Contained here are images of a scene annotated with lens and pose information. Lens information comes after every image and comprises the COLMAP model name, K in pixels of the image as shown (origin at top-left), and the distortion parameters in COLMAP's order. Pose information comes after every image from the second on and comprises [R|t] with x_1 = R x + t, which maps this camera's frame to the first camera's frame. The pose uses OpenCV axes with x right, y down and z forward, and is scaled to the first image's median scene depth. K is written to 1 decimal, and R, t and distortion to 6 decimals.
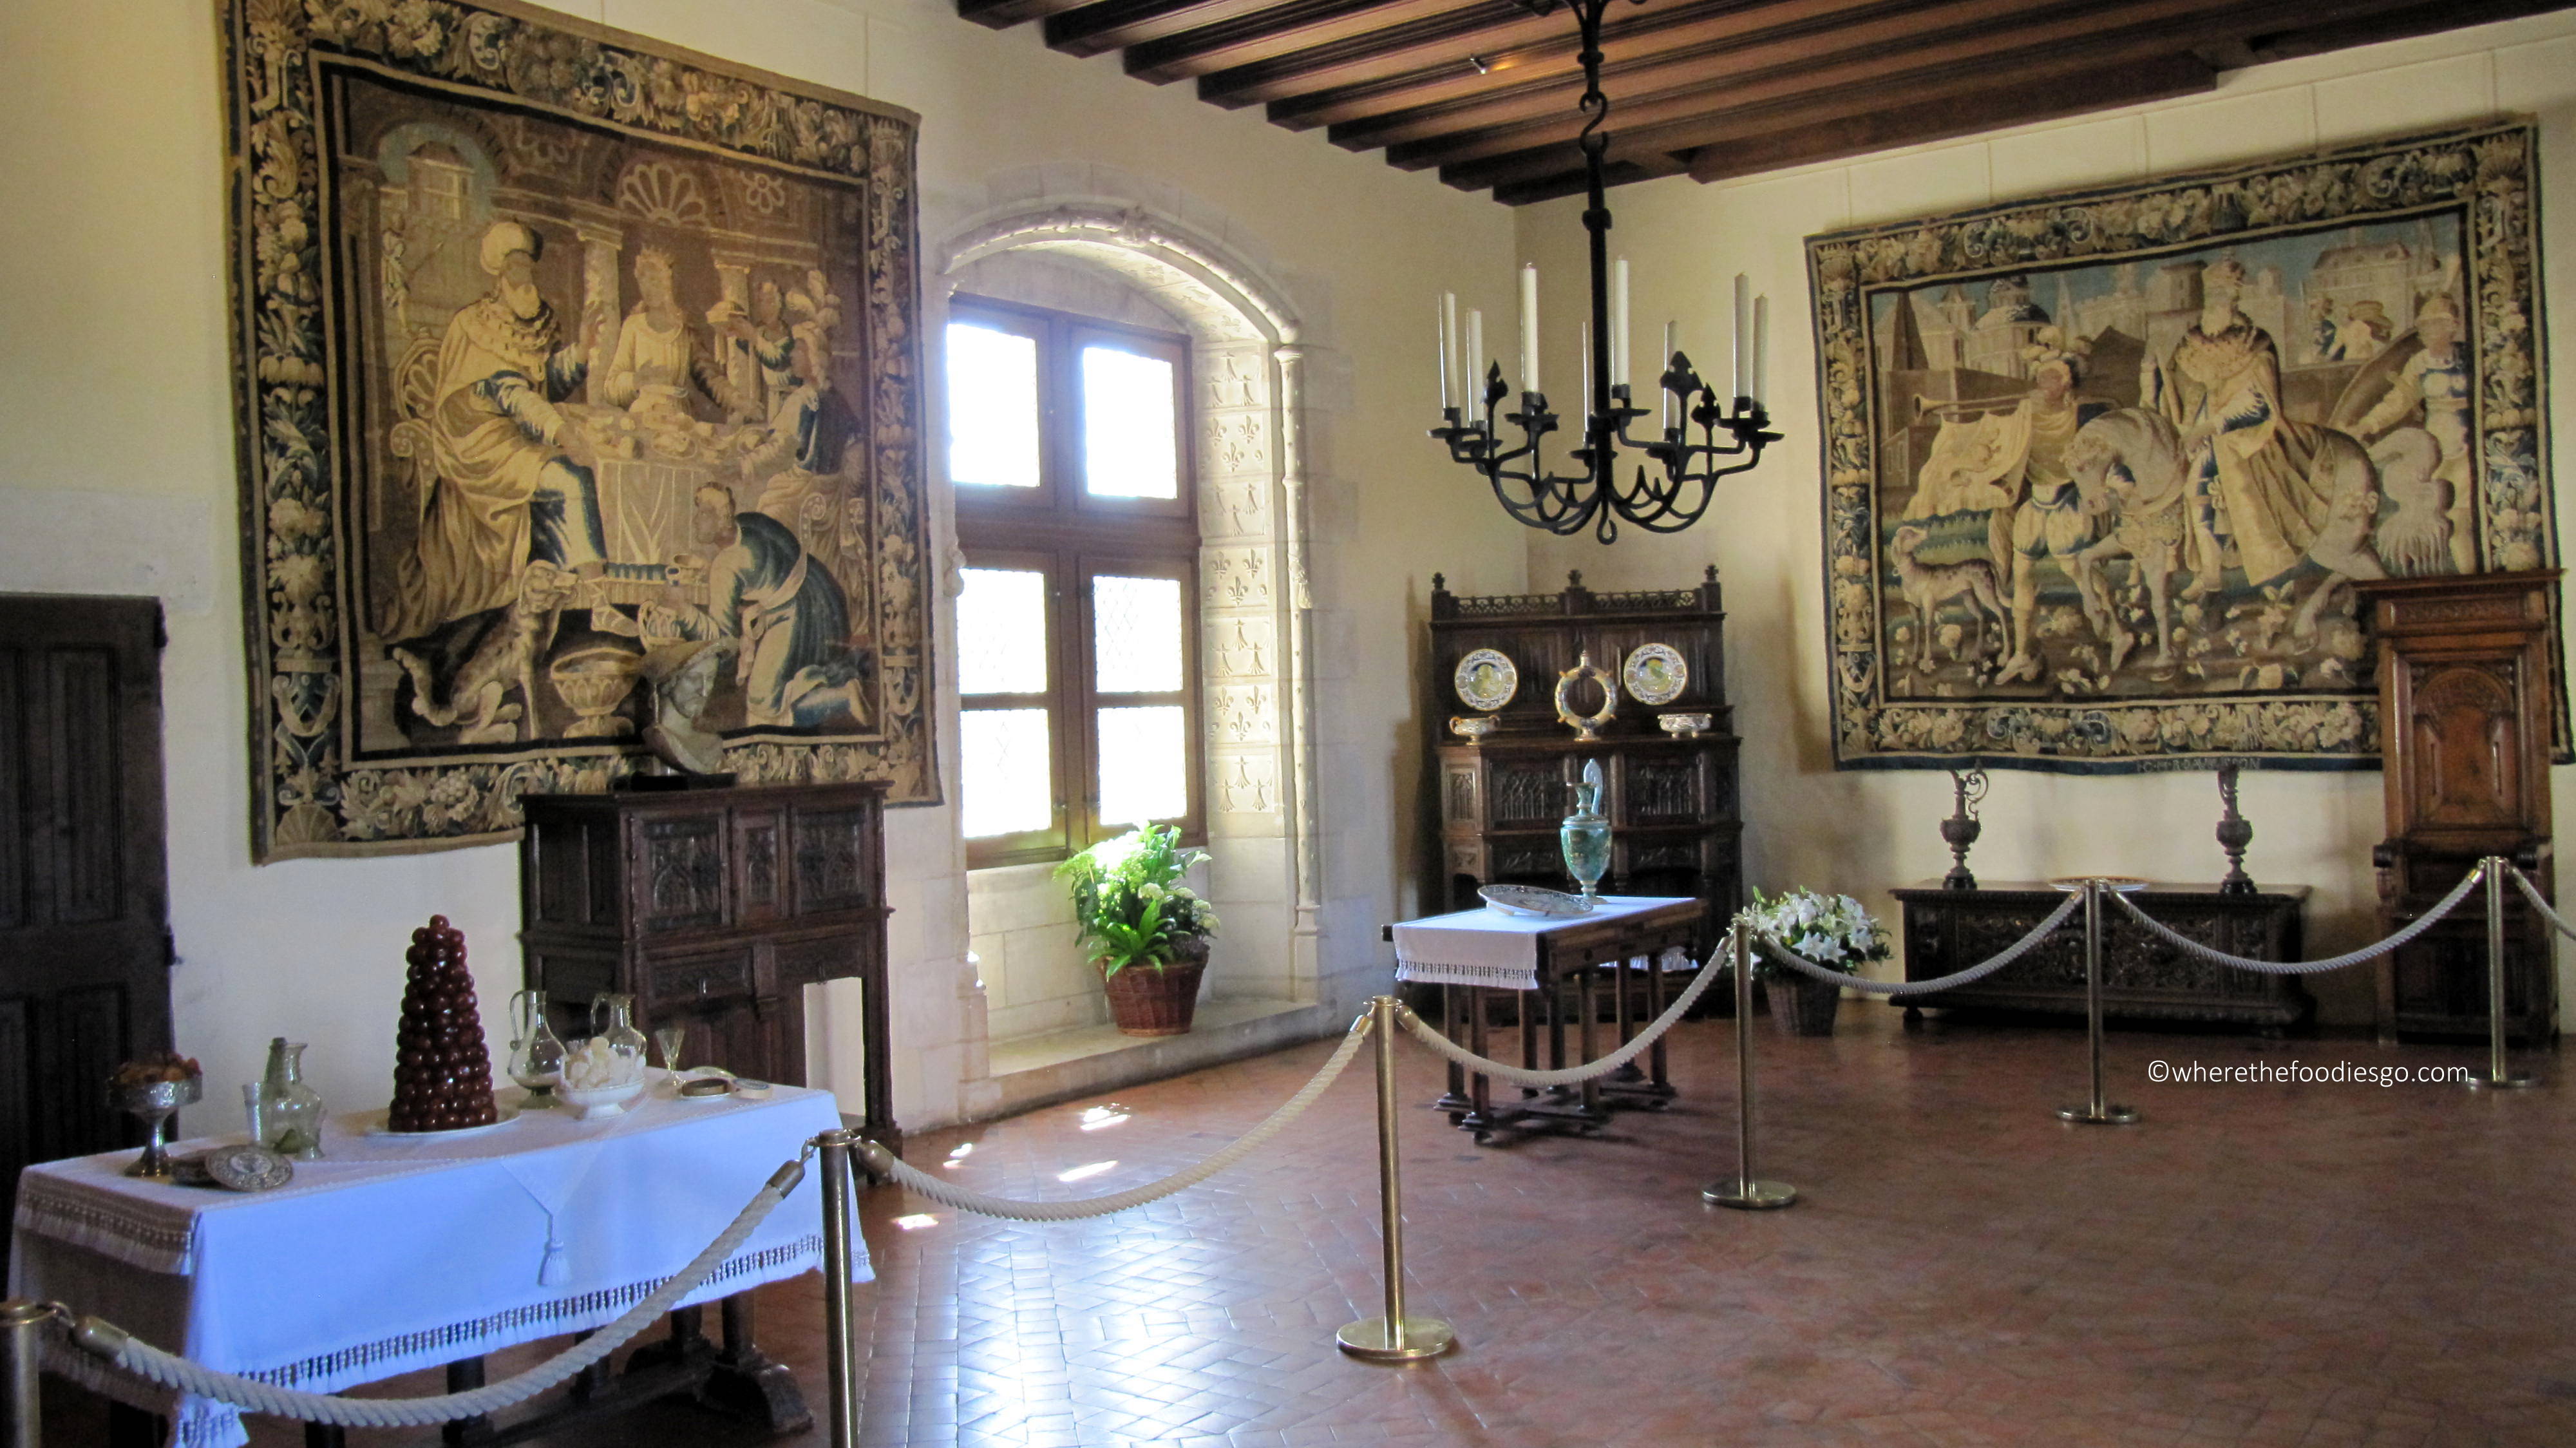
lens RADIAL K [[2151.2, 0, 1285.7], [0, 2151.2, 676.9], [0, 0, 1]] dist [-0.047215, 0.004618]
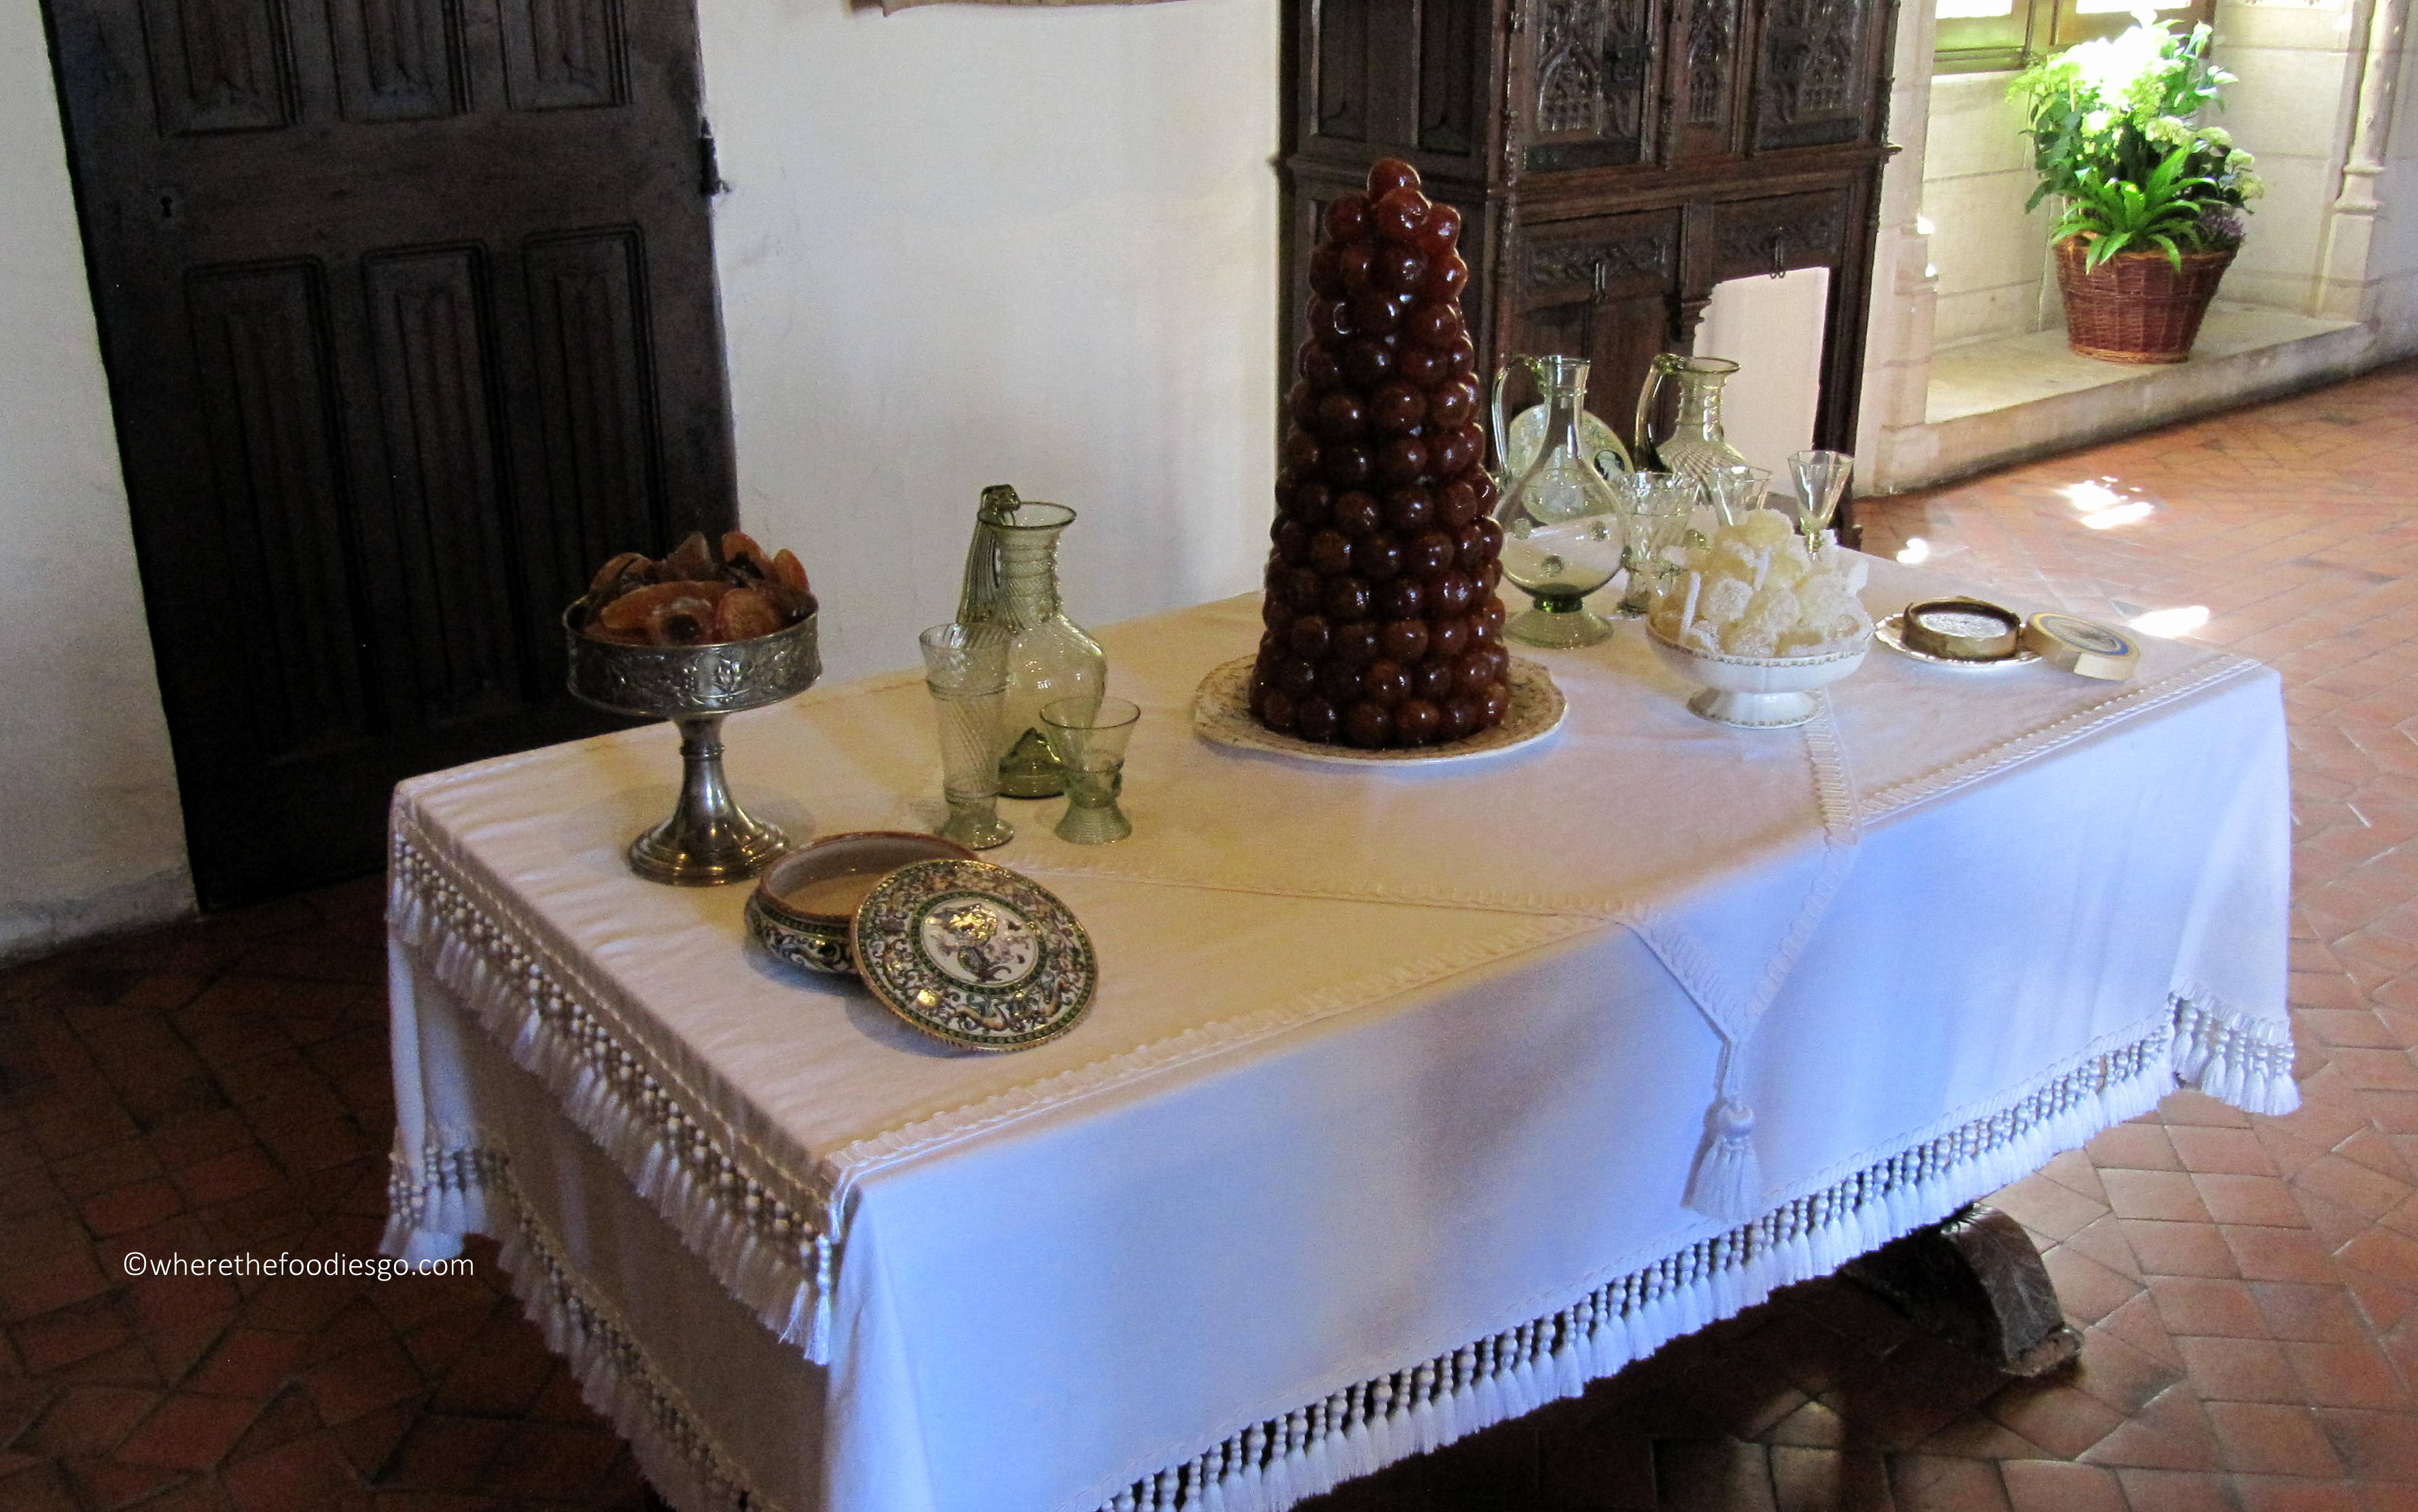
lens RADIAL K [[2257.4, 0, 1209.0], [0, 2257.4, 756.0], [0, 0, 1]] dist [-0.023459, -0.021736]
pose [[0.962517, 0.125058, -0.240669, -0.338300], [-0.025031, 0.924524, 0.380301, 0.063354], [0.270064, -0.360022, 0.893000, 0.642735]]
